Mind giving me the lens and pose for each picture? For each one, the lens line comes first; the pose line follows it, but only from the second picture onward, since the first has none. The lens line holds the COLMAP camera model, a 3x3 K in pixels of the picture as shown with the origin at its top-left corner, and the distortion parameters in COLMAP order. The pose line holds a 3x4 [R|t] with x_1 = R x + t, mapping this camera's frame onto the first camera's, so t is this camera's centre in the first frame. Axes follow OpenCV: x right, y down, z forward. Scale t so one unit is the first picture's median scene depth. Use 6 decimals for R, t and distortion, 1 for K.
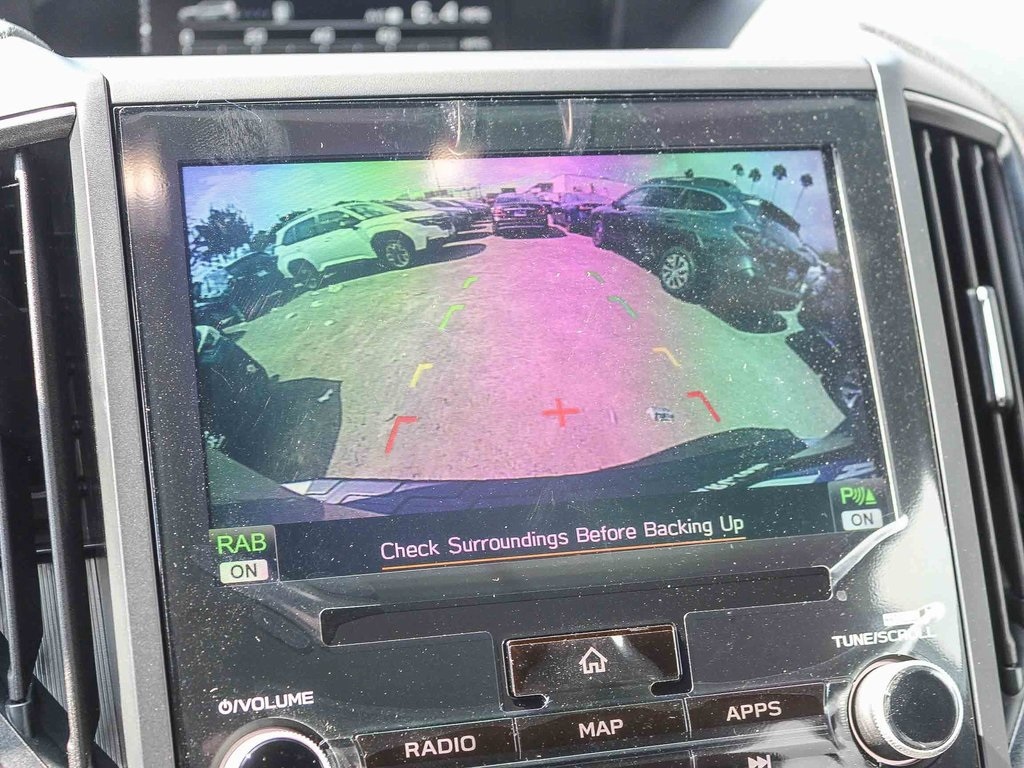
lens RADIAL K [[1827.7, 0, 512.5], [0, 1827.7, 382.5], [0, 0, 1]] dist [-0.025818, 0.000000]
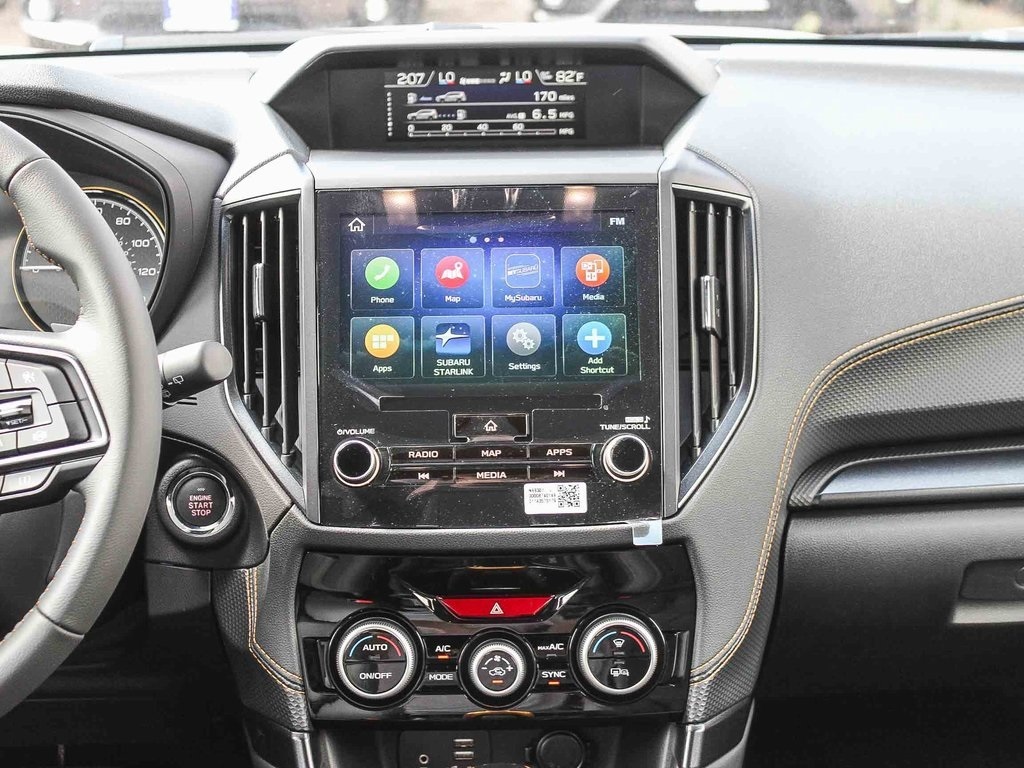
lens RADIAL K [[1791.4, 0, 510.2], [0, 1791.4, 383.2], [0, 0, 1]] dist [-0.012653, 0.000000]
pose [[0.963684, 0.050444, -0.262237, 0.678670], [-0.042098, 0.998415, 0.037352, 0.006397], [0.263705, -0.024956, 0.964280, -1.260638]]
